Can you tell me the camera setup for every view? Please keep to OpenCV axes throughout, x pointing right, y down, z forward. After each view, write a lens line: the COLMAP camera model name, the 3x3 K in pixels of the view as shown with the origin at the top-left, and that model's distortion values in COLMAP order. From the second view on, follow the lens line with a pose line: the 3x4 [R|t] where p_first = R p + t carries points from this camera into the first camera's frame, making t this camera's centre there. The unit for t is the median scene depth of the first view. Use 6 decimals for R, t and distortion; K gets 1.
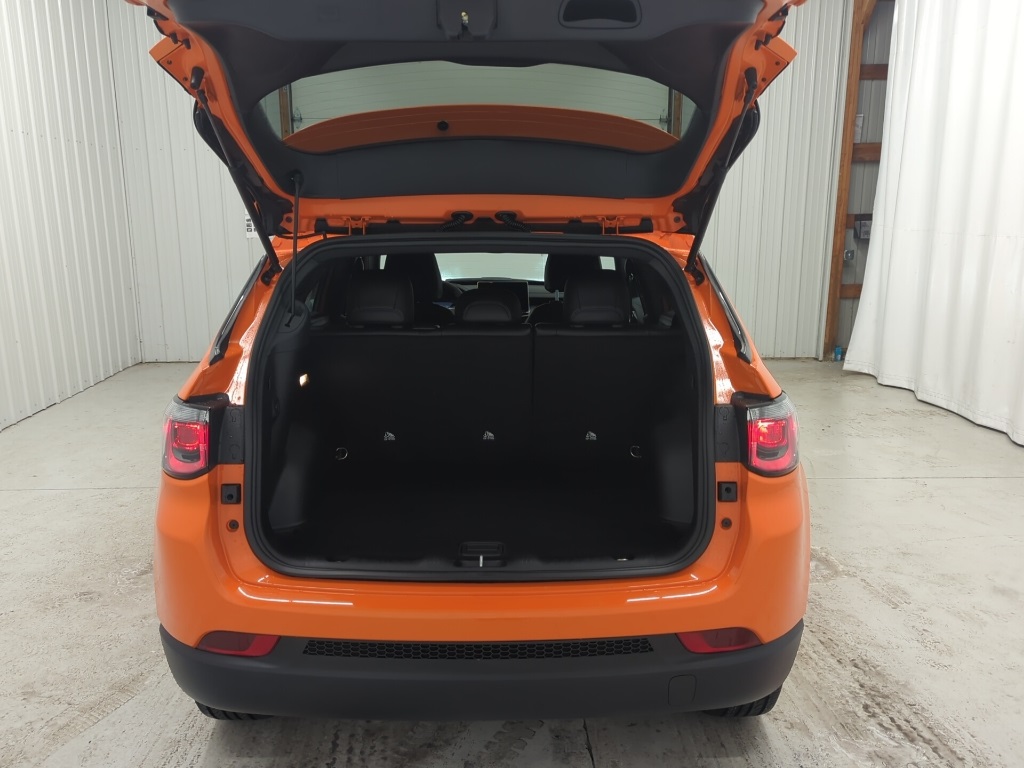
lens RADIAL K [[831.2, 0, 519.4], [0, 831.2, 379.7], [0, 0, 1]] dist [0.066344, -0.060427]
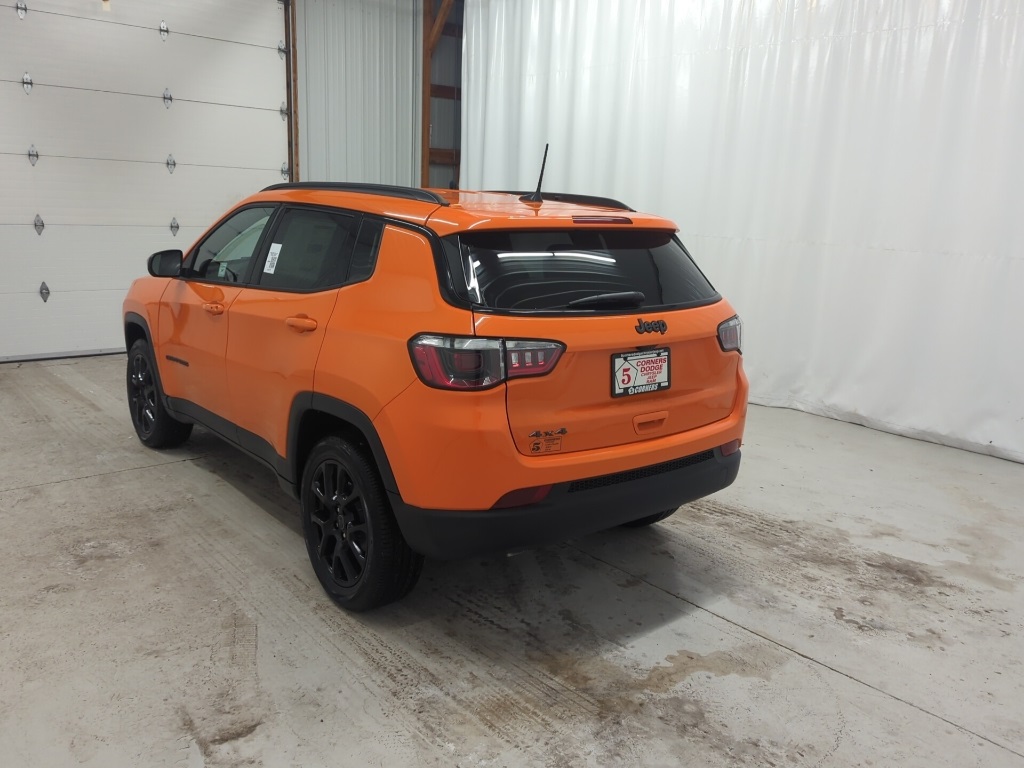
lens RADIAL K [[831.2, 0, 519.4], [0, 831.2, 379.7], [0, 0, 1]] dist [0.066344, -0.060427]
pose [[0.785339, -0.098233, 0.611222, -0.771920], [0.088716, 0.994998, 0.045923, 0.027081], [-0.612676, 0.018160, 0.790126, -0.094777]]
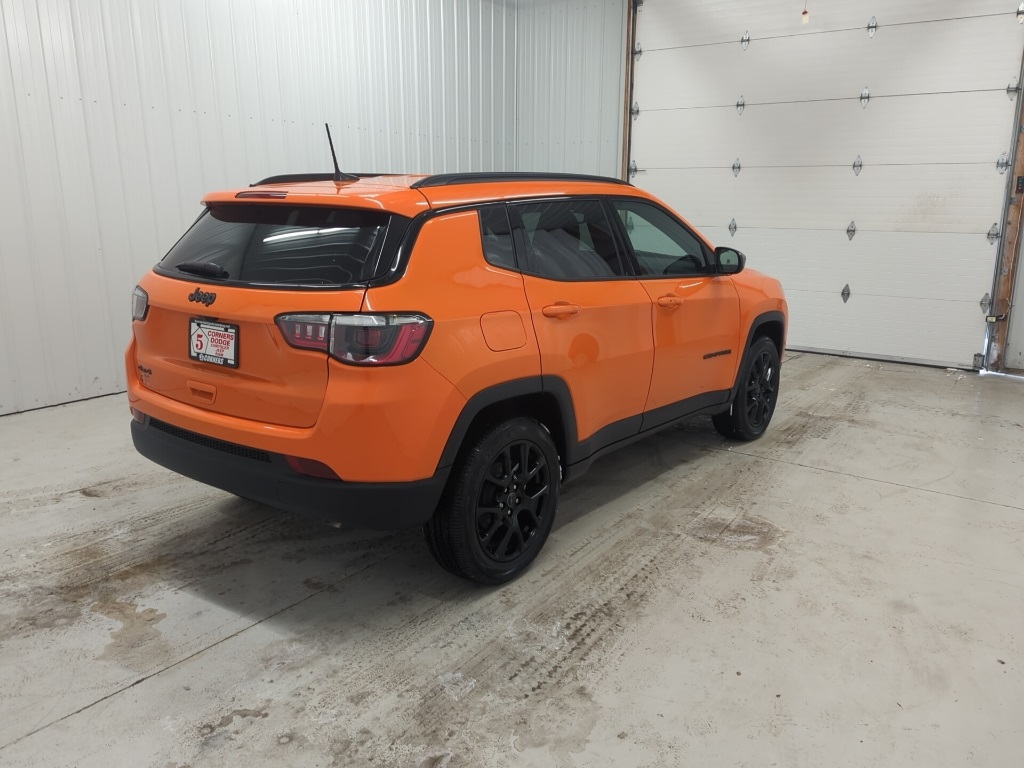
lens RADIAL K [[832.4, 0, 521.4], [0, 832.4, 384.7], [0, 0, 1]] dist [0.060226, -0.046545]
pose [[0.793638, 0.146200, -0.590563, 0.895884], [-0.135409, 0.988797, 0.062816, 0.012280], [0.593130, 0.030114, 0.804543, 0.010509]]
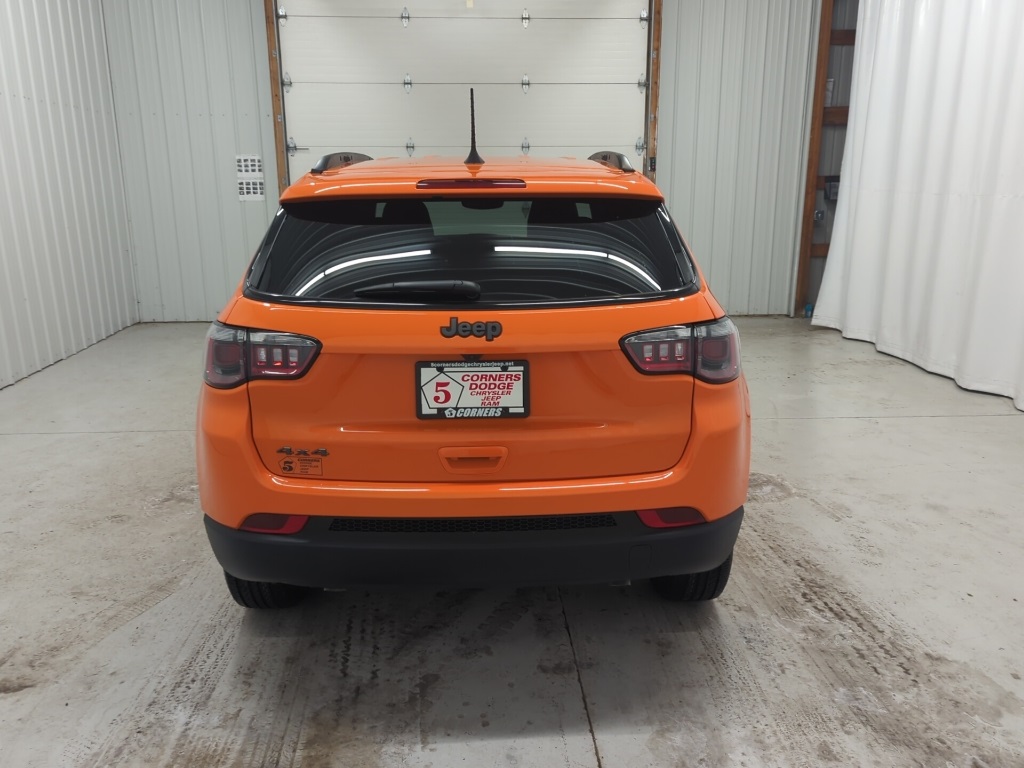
lens RADIAL K [[831.2, 0, 519.4], [0, 831.2, 379.7], [0, 0, 1]] dist [0.066344, -0.060427]
pose [[0.999829, -0.007037, 0.017129, -0.000837], [0.006394, 0.999284, 0.037286, 0.041104], [-0.017379, -0.037171, 0.999158, -0.129373]]
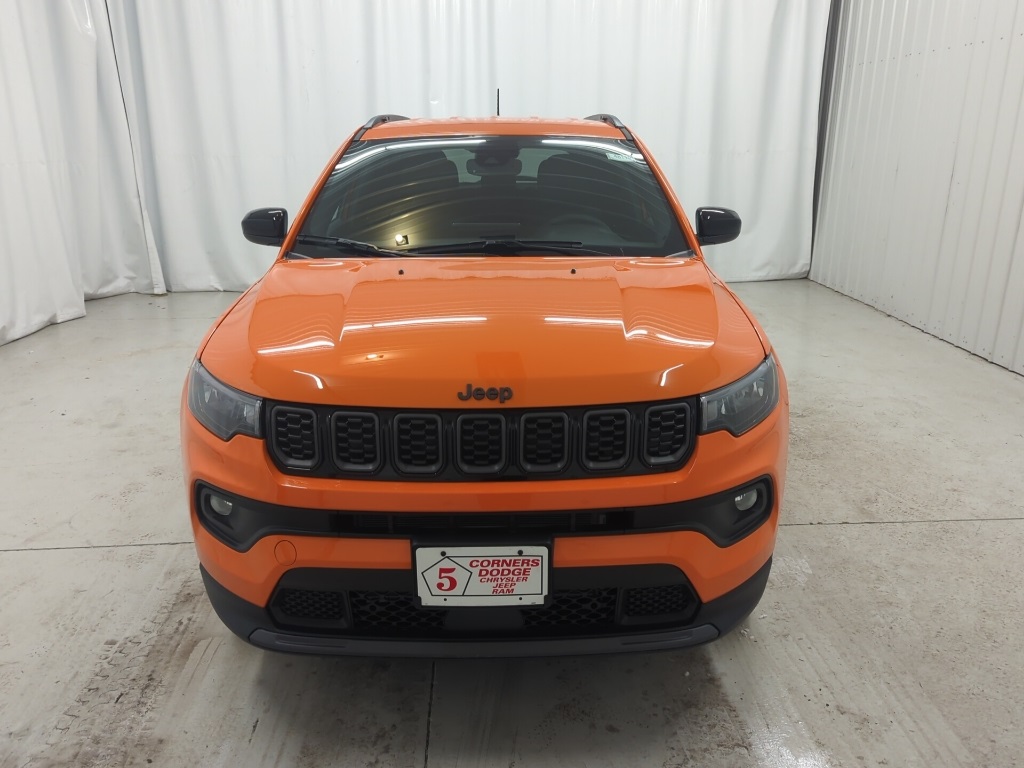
lens RADIAL K [[831.2, 0, 519.4], [0, 831.2, 379.7], [0, 0, 1]] dist [0.066344, -0.060427]
pose [[-0.999984, 0.005586, -0.000581, -0.071320], [0.004670, 0.884576, 0.466373, -0.500797], [0.003119, 0.466363, -0.884588, 2.532059]]
